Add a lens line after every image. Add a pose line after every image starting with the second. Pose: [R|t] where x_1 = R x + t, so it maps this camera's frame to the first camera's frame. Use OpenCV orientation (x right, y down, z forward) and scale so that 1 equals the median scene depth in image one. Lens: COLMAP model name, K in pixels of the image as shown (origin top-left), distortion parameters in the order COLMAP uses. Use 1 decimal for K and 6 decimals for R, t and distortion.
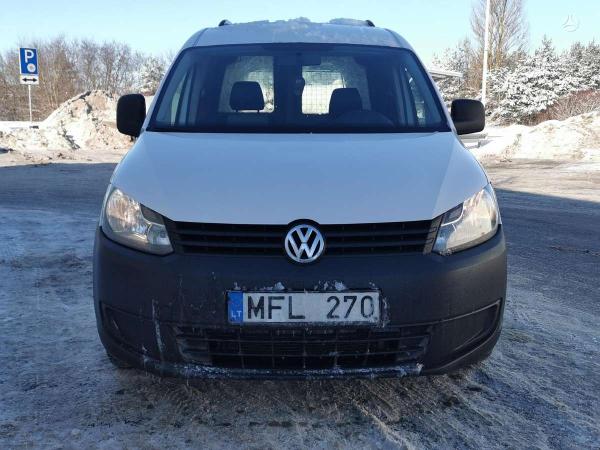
lens RADIAL K [[671.6, 0, 300.0], [0, 671.6, 225.0], [0, 0, 1]] dist [0.054259, 0.016856]
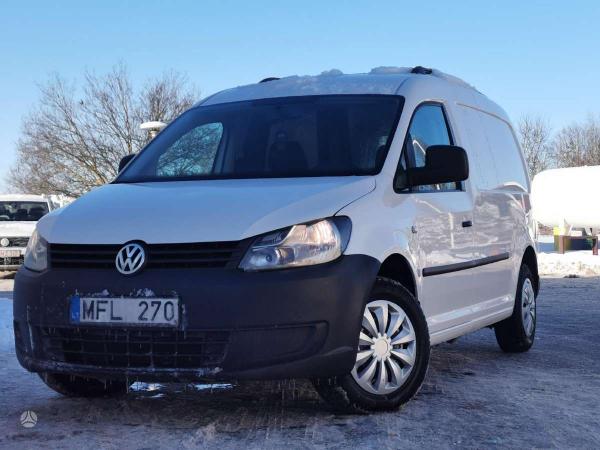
lens RADIAL K [[1192.4, 0, 299.8], [0, 1192.4, 180.6], [0, 0, 1]] dist [-0.006325, -0.248349]
pose [[0.909173, -0.032677, -0.415134, 1.151819], [-0.052287, 0.980068, -0.191656, 0.278474], [0.413123, 0.195954, 0.889343, -0.783492]]
